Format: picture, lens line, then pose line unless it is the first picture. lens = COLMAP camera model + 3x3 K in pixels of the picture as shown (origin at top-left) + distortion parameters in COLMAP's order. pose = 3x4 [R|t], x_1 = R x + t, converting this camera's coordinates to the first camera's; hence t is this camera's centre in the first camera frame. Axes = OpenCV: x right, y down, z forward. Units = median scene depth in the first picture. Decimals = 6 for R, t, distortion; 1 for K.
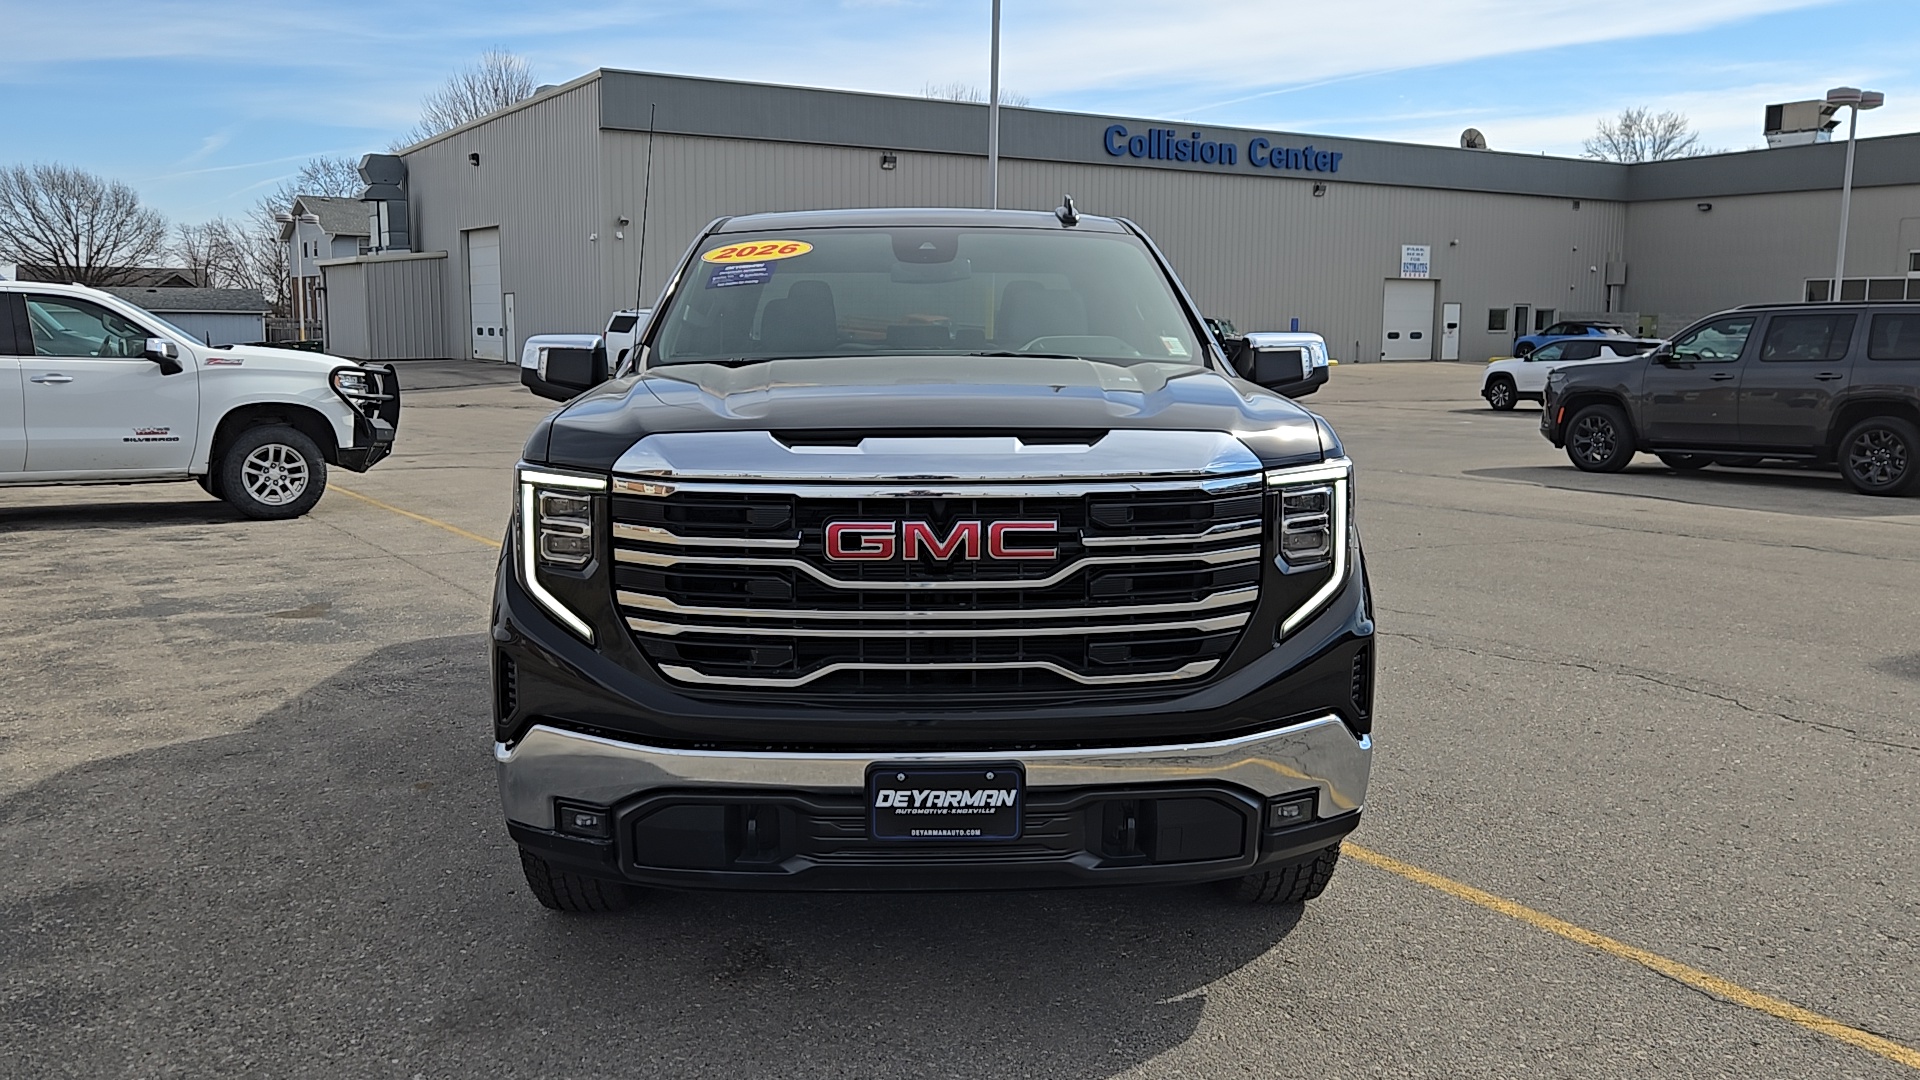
lens RADIAL K [[1581.7, 0, 973.9], [0, 1581.7, 550.9], [0, 0, 1]] dist [0.005868, 0.006047]
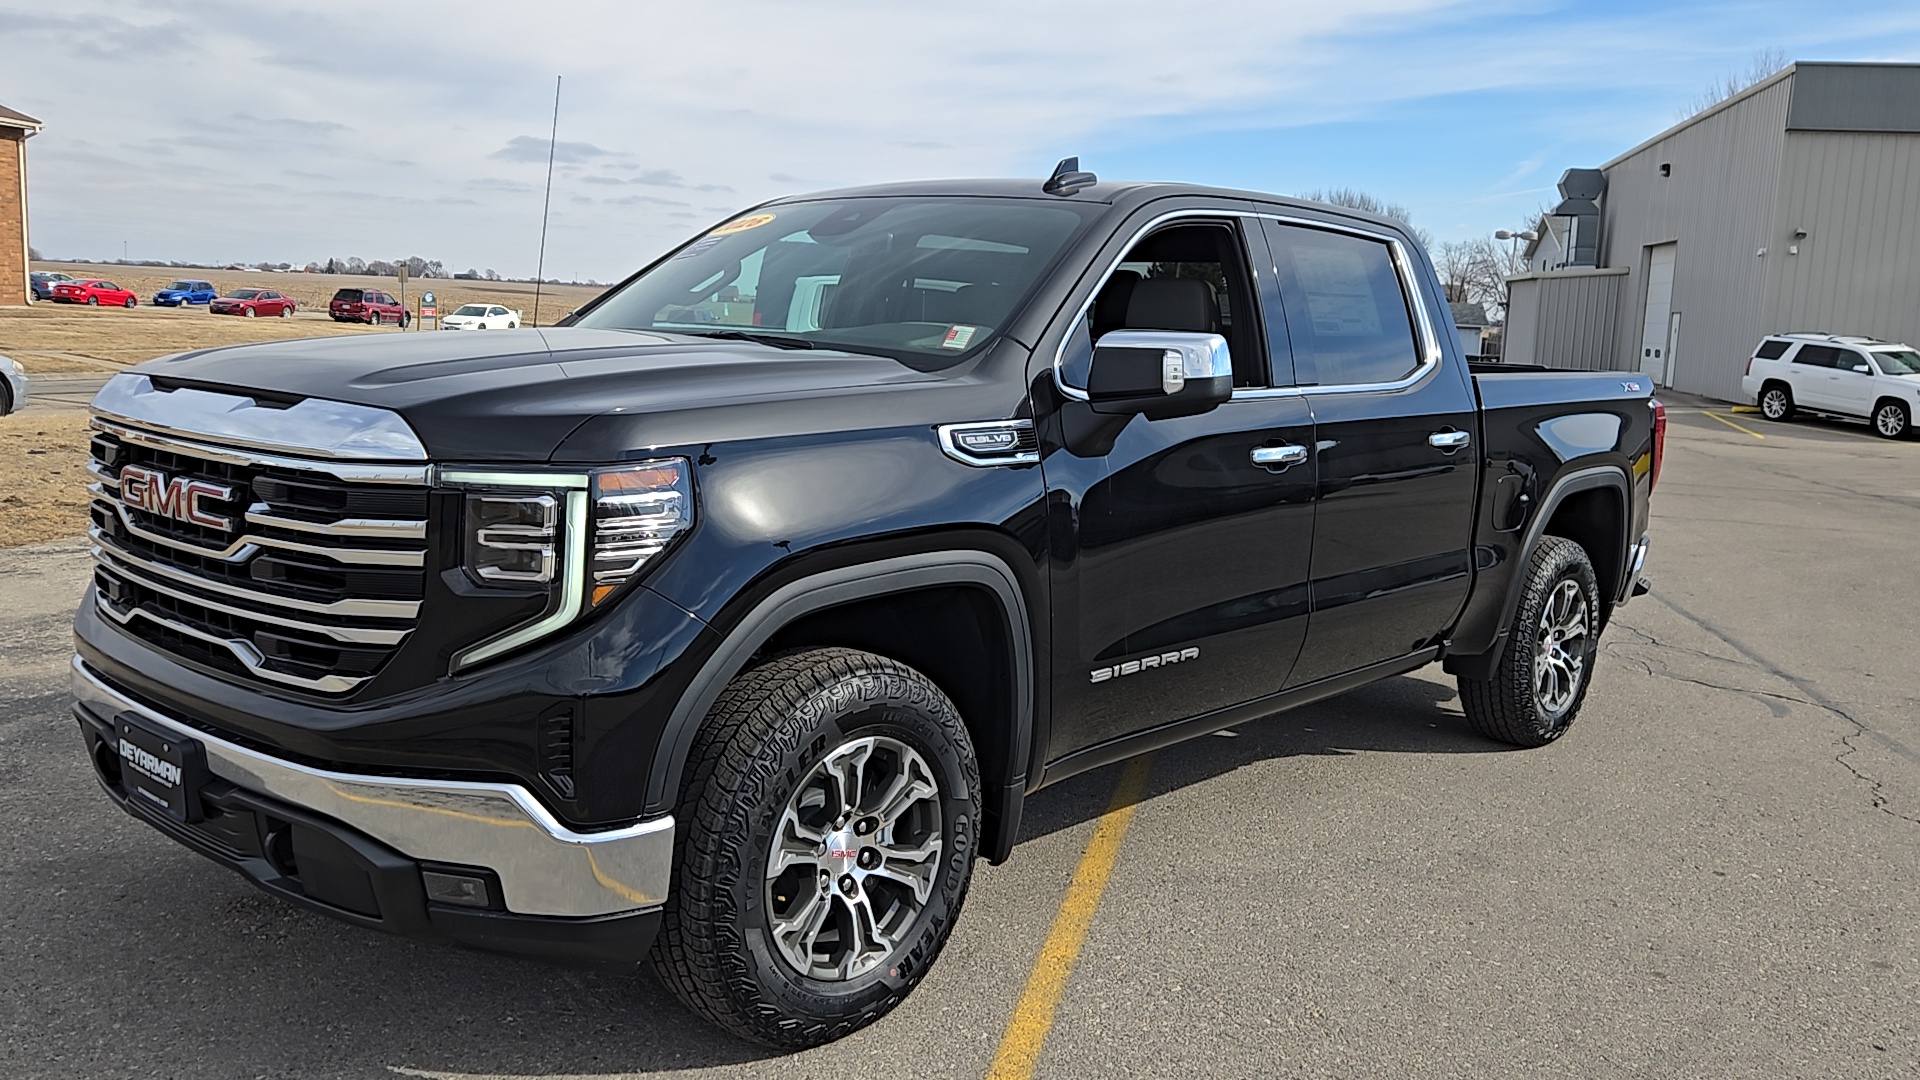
lens RADIAL K [[1581.7, 0, 853.7], [0, 1581.7, 539.4], [0, 0, 1]] dist [0.005868, 0.006047]
pose [[0.736641, 0.127043, -0.664244, 0.888041], [-0.137196, 0.989846, 0.037168, -0.071216], [0.662221, 0.063752, 0.746591, 0.537998]]
